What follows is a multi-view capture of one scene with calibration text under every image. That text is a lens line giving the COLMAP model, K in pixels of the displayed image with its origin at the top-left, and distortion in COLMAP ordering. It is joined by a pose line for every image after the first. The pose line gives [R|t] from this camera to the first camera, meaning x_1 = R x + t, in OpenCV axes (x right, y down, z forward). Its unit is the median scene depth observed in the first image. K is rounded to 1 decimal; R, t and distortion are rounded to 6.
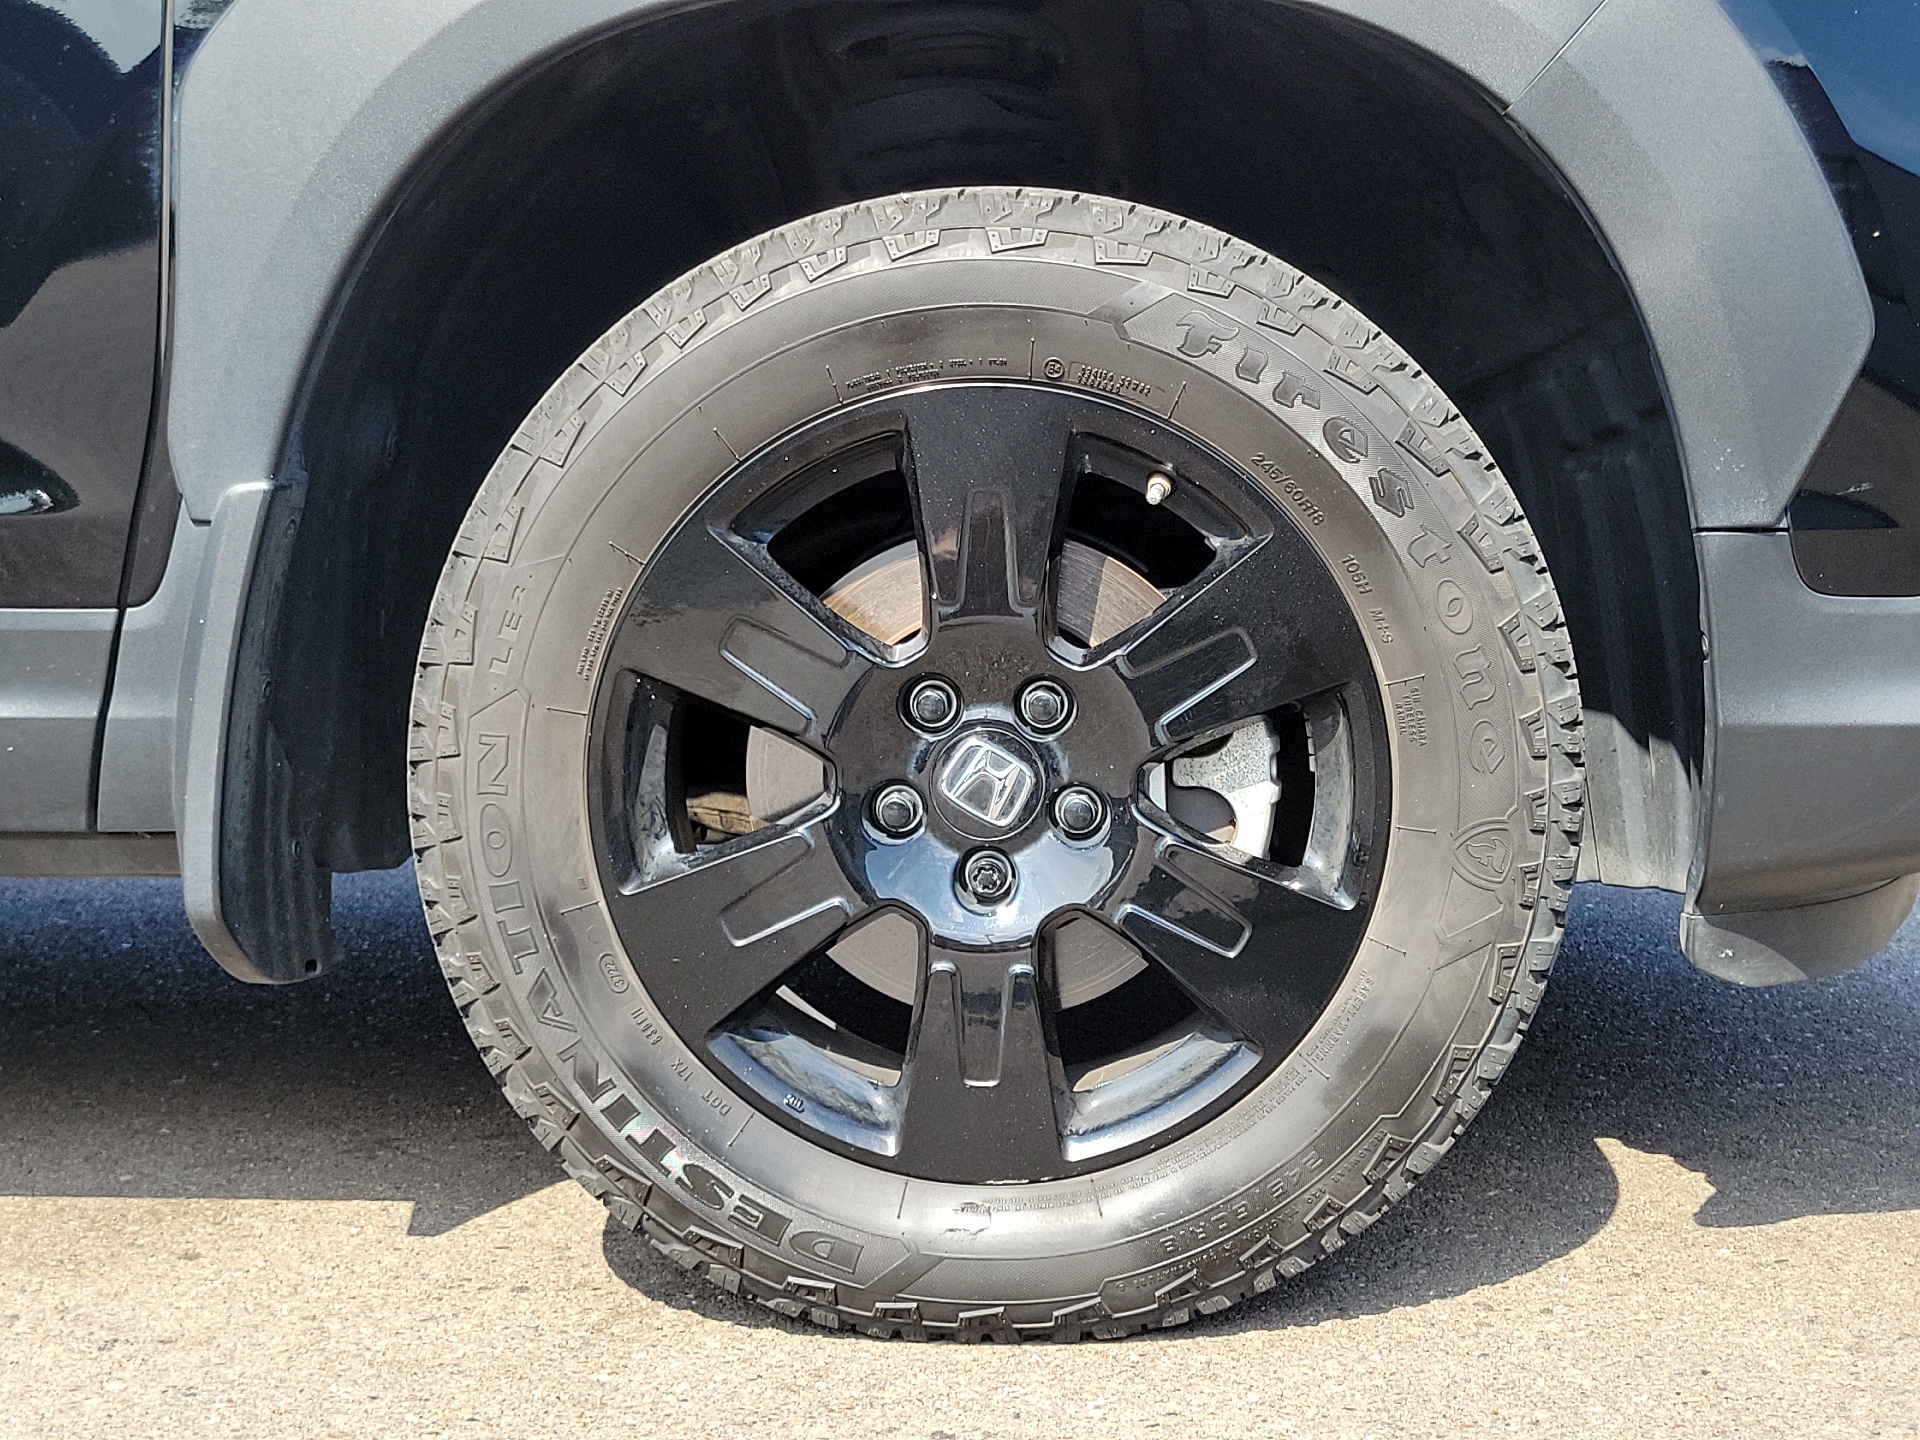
lens RADIAL K [[1434.9, 0, 964.2], [0, 1434.9, 713.8], [0, 0, 1]] dist [0.025933, -0.006133]
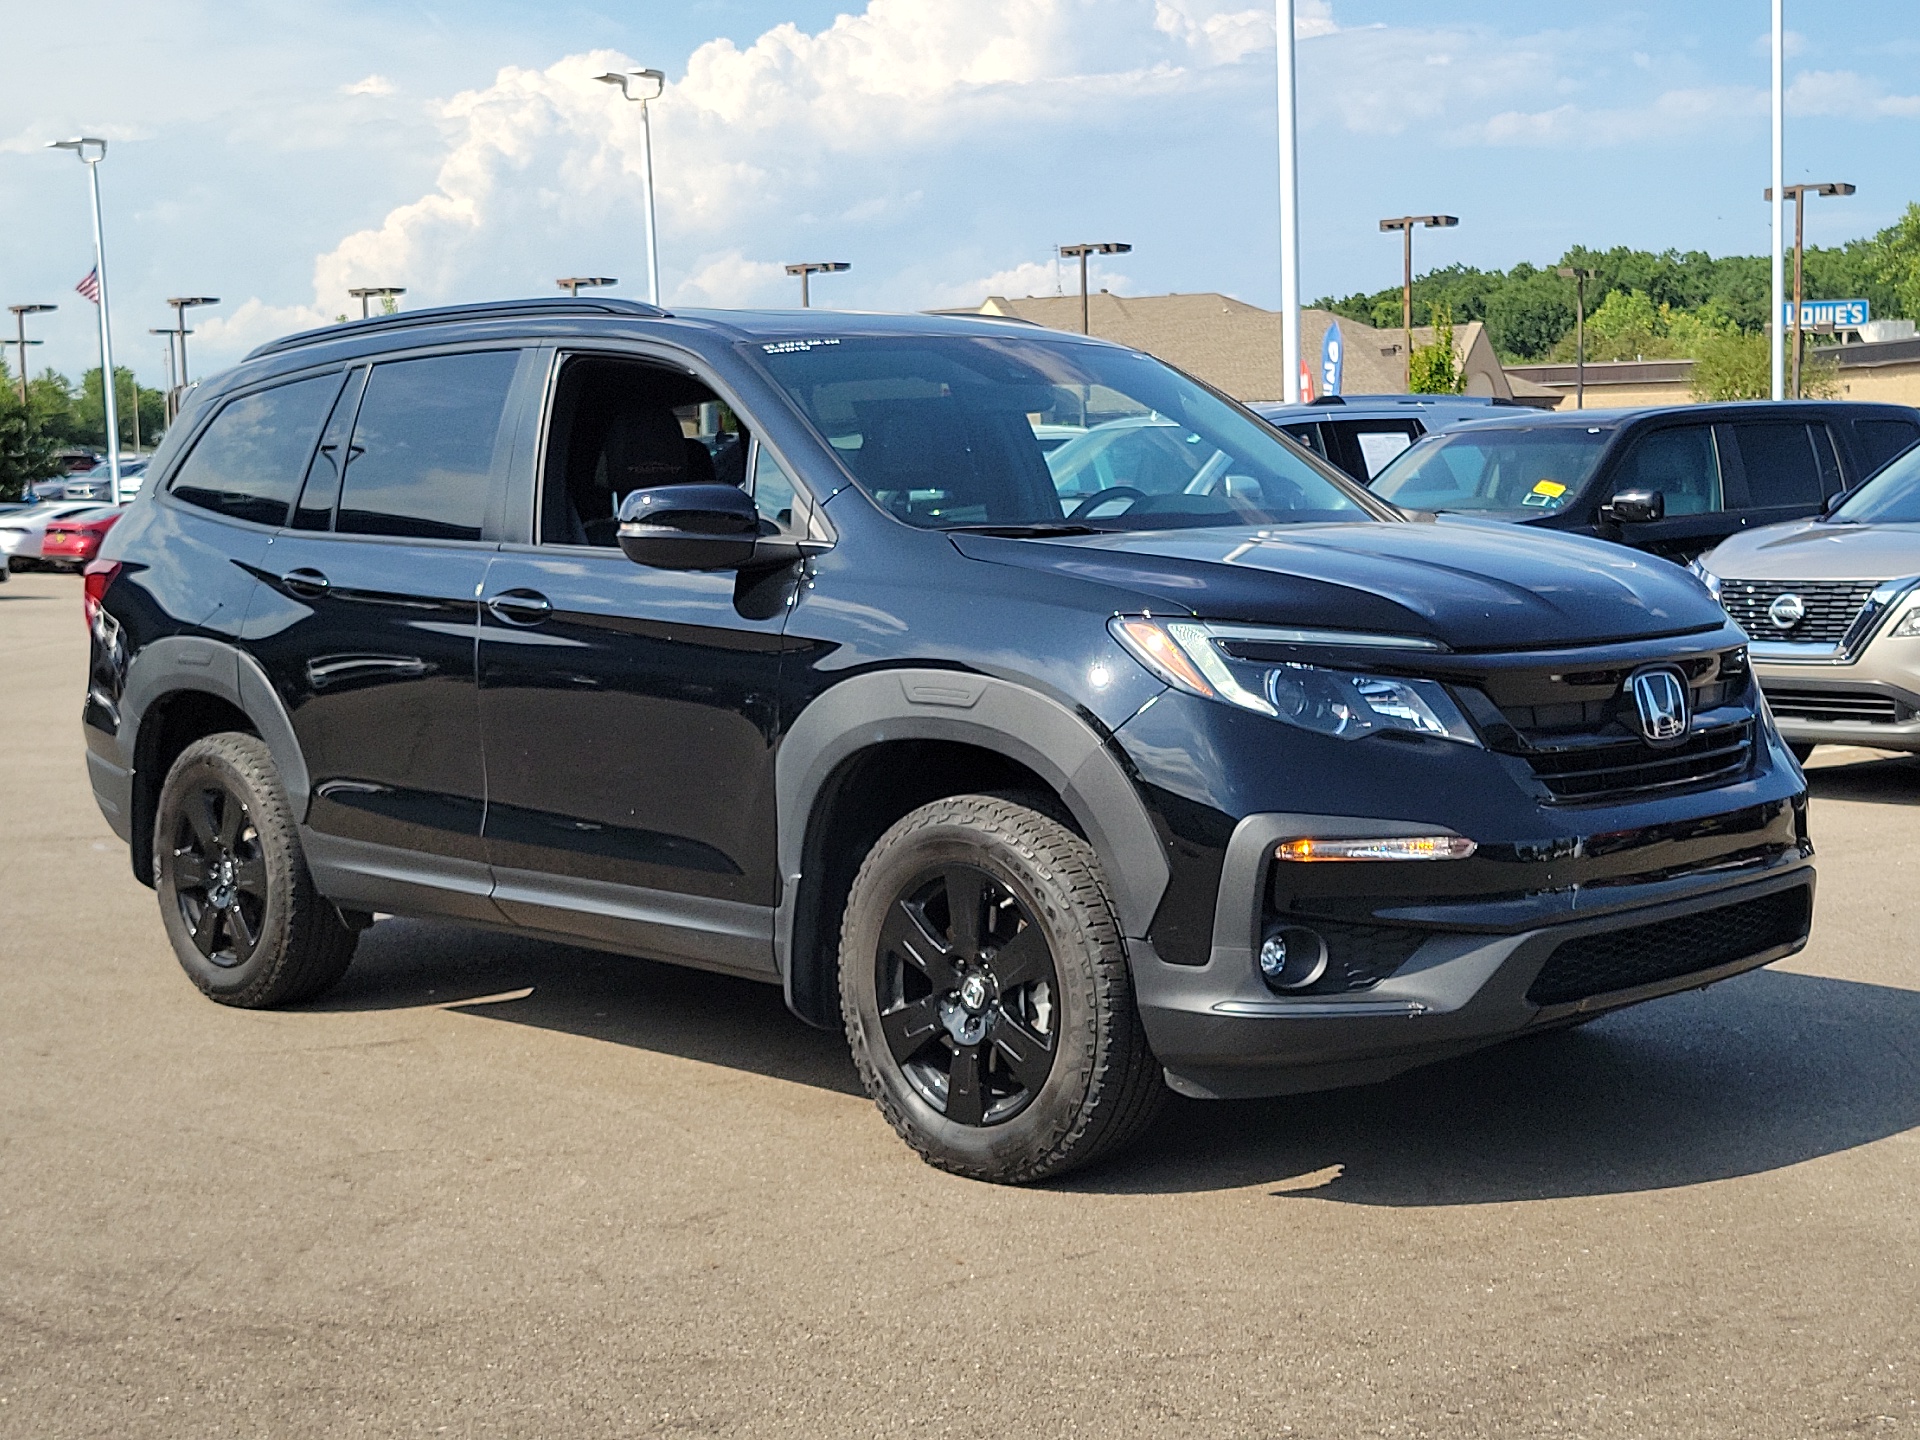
lens RADIAL K [[1434.9, 0, 964.2], [0, 1434.9, 713.8], [0, 0, 1]] dist [0.025933, -0.006133]
pose [[0.796479, -0.012963, -0.604528, 1.804844], [0.003927, 0.999860, -0.016267, -0.477979], [0.604654, 0.010582, 0.796418, -1.383060]]
